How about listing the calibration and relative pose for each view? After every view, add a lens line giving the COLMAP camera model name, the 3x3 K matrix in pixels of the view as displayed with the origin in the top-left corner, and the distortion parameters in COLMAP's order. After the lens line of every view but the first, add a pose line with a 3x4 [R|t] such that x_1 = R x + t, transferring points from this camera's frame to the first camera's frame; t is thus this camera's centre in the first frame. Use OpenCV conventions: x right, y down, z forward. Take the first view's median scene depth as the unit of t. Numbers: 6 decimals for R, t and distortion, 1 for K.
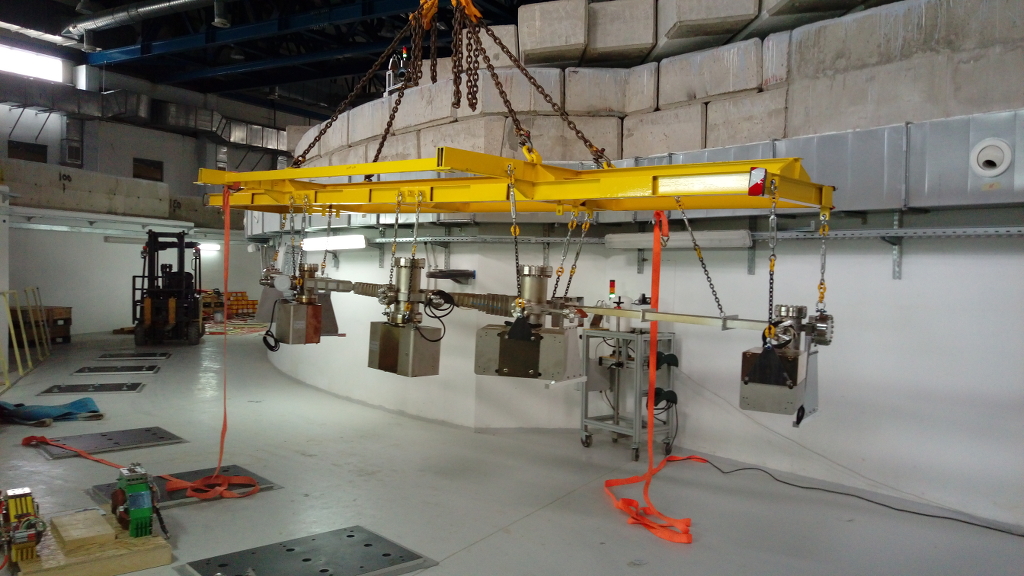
lens RADIAL K [[827.7, 0, 514.7], [0, 827.7, 287.5], [0, 0, 1]] dist [0.033789, -0.009437]
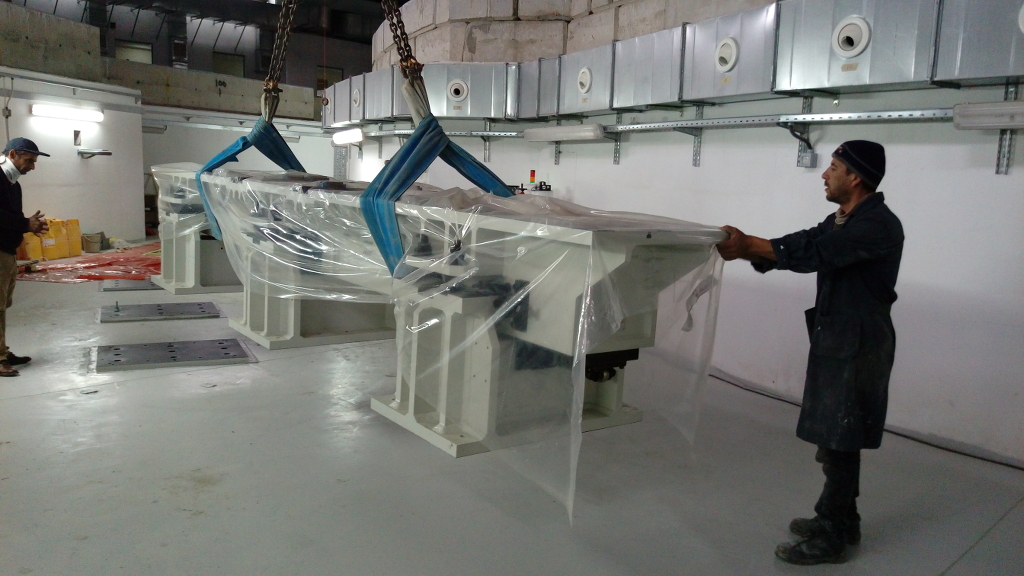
lens RADIAL K [[827.7, 0, 508.6], [0, 827.7, 287.6], [0, 0, 1]] dist [0.033789, -0.009437]
pose [[0.967224, 0.052945, -0.248344, 0.292616], [-0.025162, 0.993192, 0.113743, 0.018956], [0.252676, -0.103766, 0.961971, -0.096485]]
